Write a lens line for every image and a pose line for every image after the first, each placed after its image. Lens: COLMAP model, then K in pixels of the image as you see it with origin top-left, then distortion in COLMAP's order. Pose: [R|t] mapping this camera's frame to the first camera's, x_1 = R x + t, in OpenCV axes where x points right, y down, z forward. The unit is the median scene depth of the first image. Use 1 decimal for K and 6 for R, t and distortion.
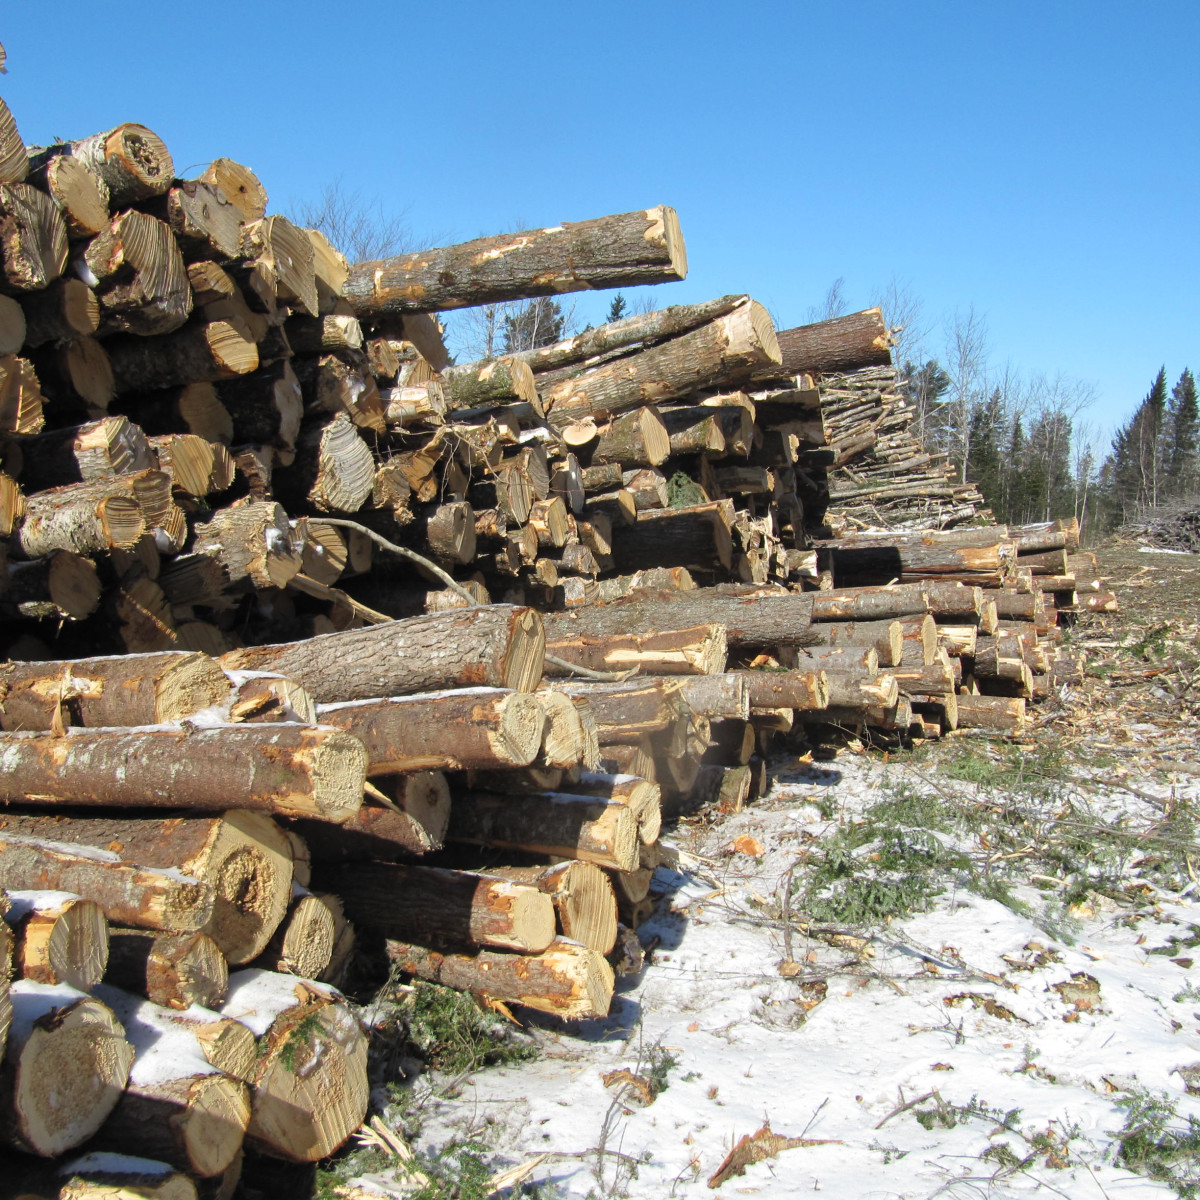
lens RADIAL K [[1291.8, 0, 600.0], [0, 1291.8, 600.0], [0, 0, 1]] dist [-0.061089, 0.063989]
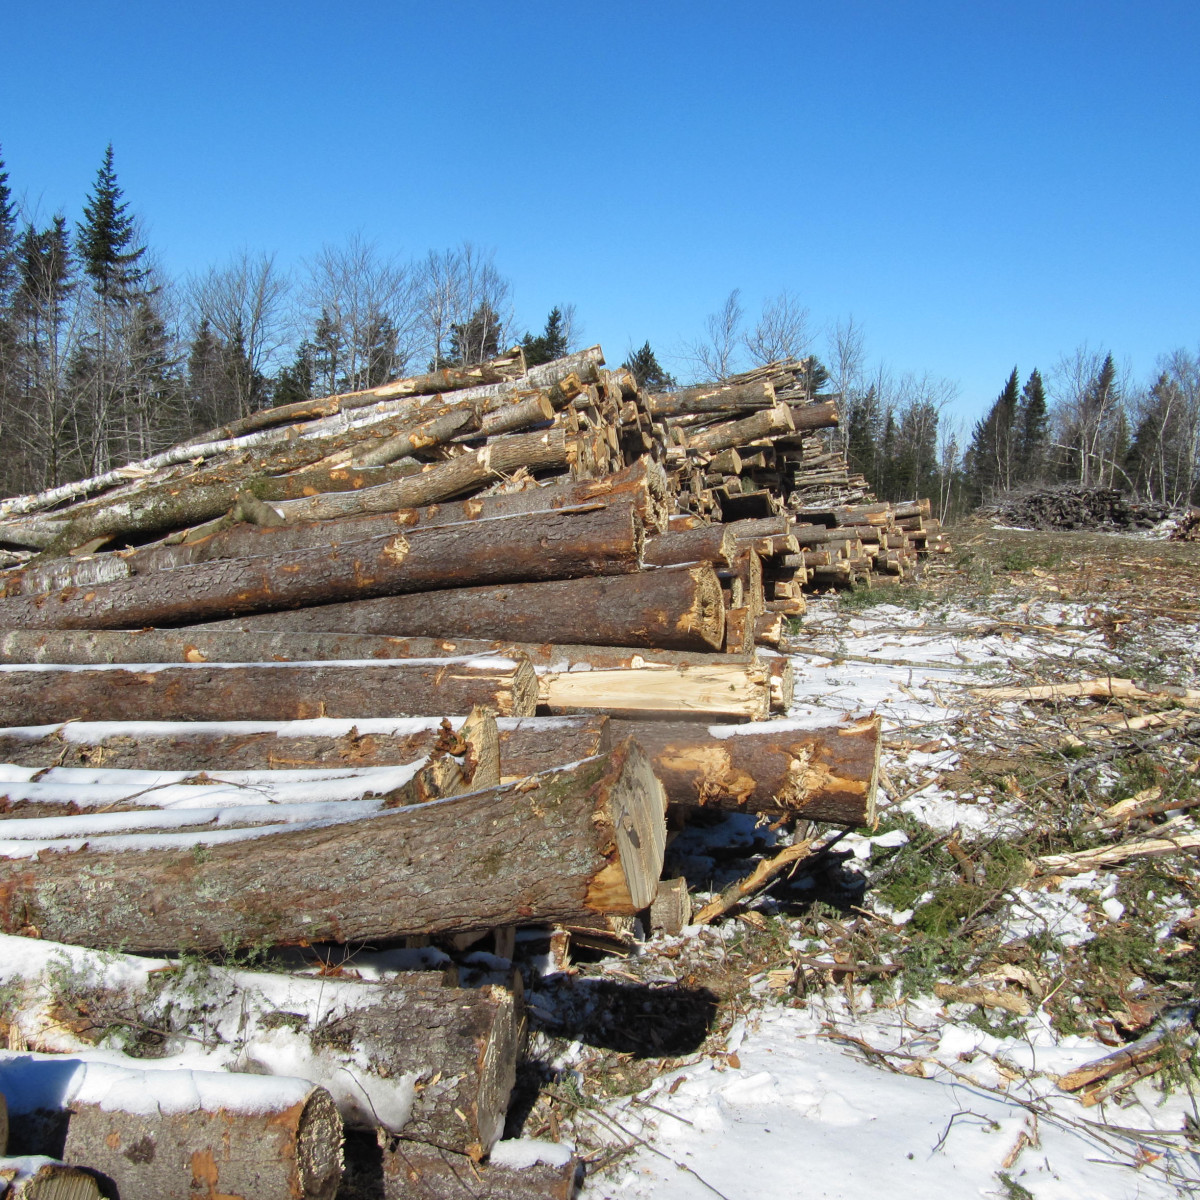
lens RADIAL K [[1291.8, 0, 600.0], [0, 1291.8, 600.0], [0, 0, 1]] dist [-0.061089, 0.063989]
pose [[0.995615, -0.007243, 0.093266, -0.134526], [0.006051, 0.999896, 0.013059, 0.027720], [-0.093351, -0.012437, 0.995556, -0.400385]]
